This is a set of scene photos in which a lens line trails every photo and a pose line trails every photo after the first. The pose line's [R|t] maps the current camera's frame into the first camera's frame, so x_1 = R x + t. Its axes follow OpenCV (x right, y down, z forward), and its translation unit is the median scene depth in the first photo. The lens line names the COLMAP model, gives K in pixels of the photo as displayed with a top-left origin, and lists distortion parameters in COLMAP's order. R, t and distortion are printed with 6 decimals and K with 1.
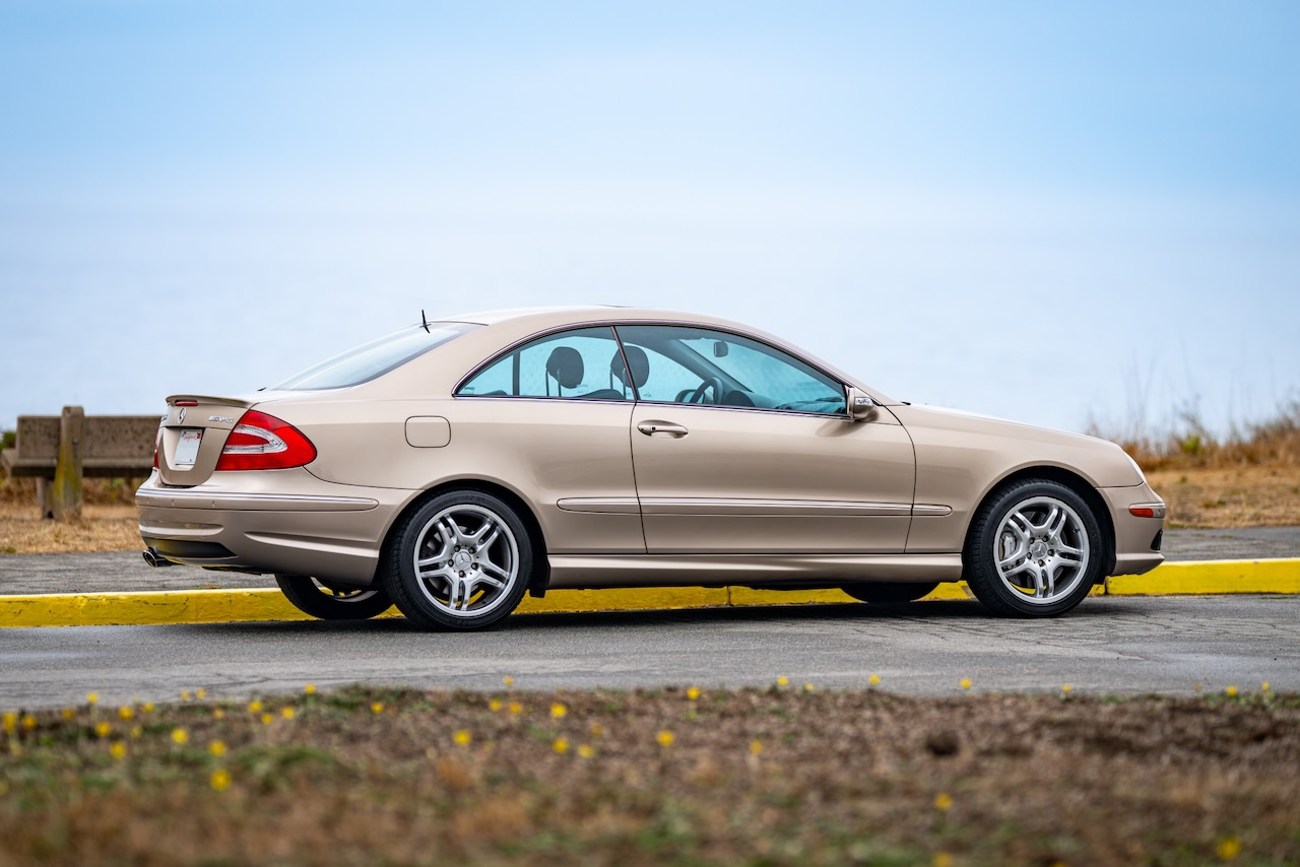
lens RADIAL K [[5051.8, 0, 650.0], [0, 5051.8, 433.5], [0, 0, 1]] dist [0.053250, -1.072642]
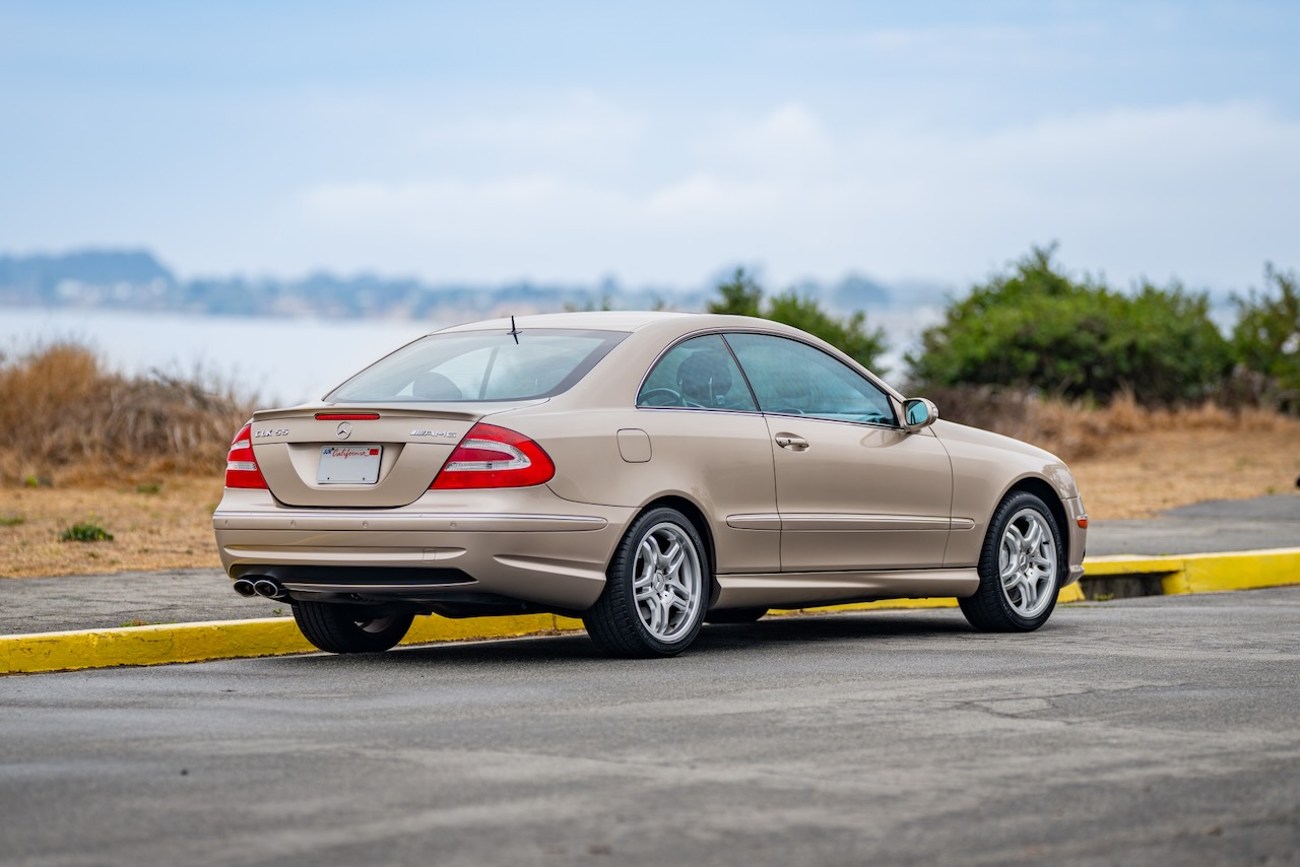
lens RADIAL K [[5617.2, 0, 650.0], [0, 5617.2, 433.5], [0, 0, 1]] dist [-0.016298, -2.854695]
pose [[0.850400, -0.005139, 0.526112, -0.581813], [0.007665, 0.999967, -0.002621, 0.000169], [-0.526081, 0.006262, 0.850412, 0.109668]]
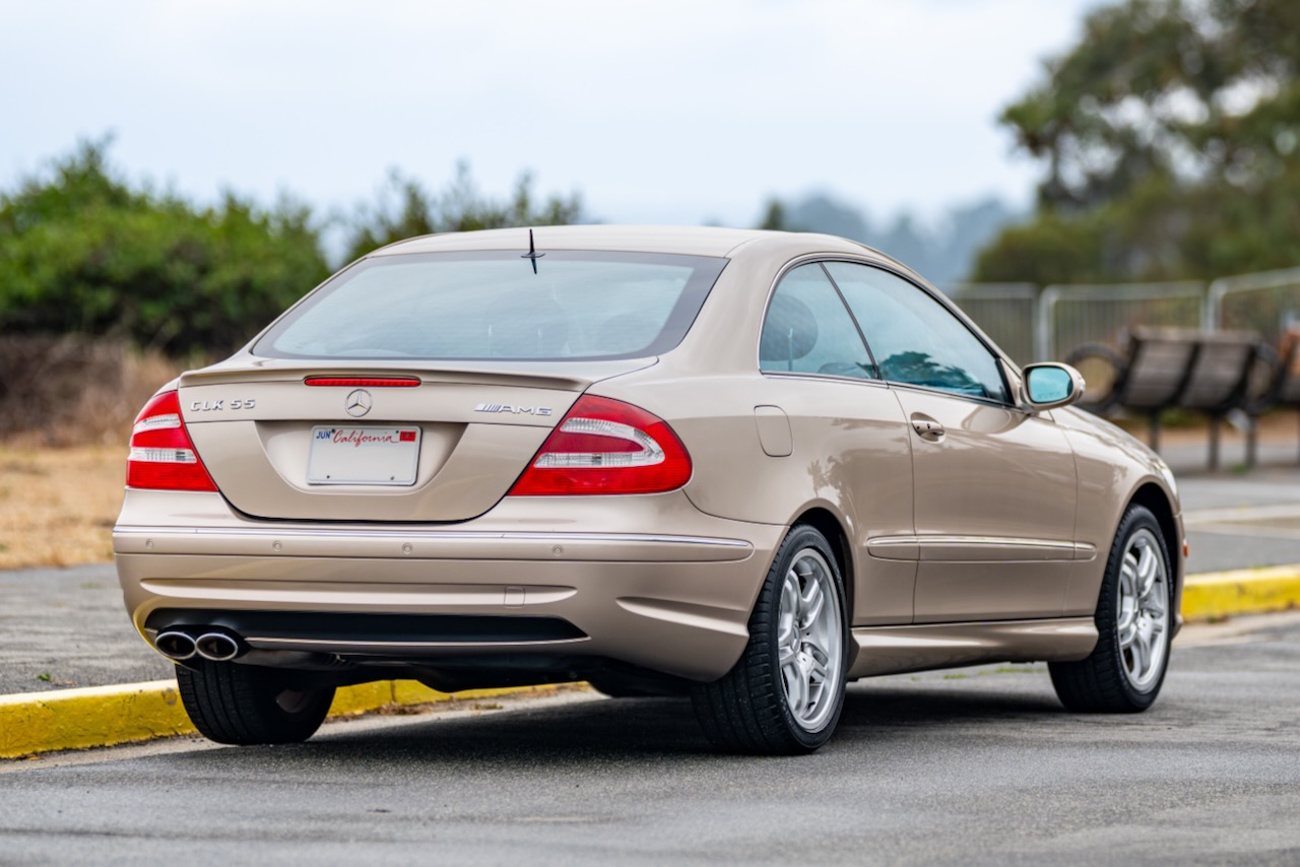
lens RADIAL K [[7698.0, 0, 650.0], [0, 7698.0, 433.5], [0, 0, 1]] dist [-0.020375, -3.787764]
pose [[0.705983, 0.001632, 0.708227, -0.708262], [-0.004260, 0.999989, 0.001943, -0.001763], [-0.708216, -0.004388, 0.705983, 0.343683]]
